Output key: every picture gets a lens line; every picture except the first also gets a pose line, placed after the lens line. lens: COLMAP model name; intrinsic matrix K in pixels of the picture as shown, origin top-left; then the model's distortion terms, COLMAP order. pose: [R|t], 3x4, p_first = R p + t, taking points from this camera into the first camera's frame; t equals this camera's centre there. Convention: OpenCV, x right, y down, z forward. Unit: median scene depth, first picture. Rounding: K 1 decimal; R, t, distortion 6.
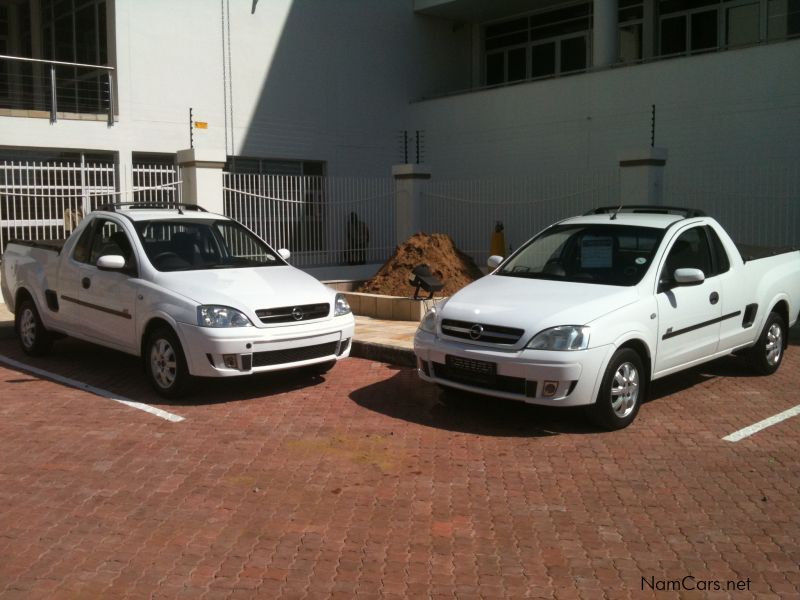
lens RADIAL K [[904.3, 0, 400.0], [0, 904.3, 300.0], [0, 0, 1]] dist [0.163142, -0.557405]
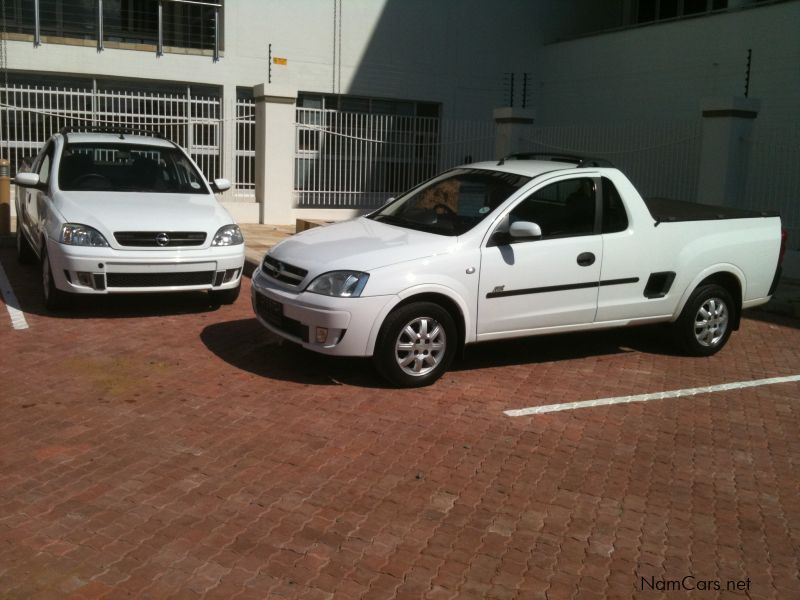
lens RADIAL K [[905.4, 0, 398.6], [0, 905.4, 275.0], [0, 0, 1]] dist [0.172476, -0.644196]
pose [[0.951580, 0.089721, -0.294016, 0.452489], [-0.081533, 0.995867, 0.040016, -0.007931], [0.296391, -0.014107, 0.954963, 0.108248]]
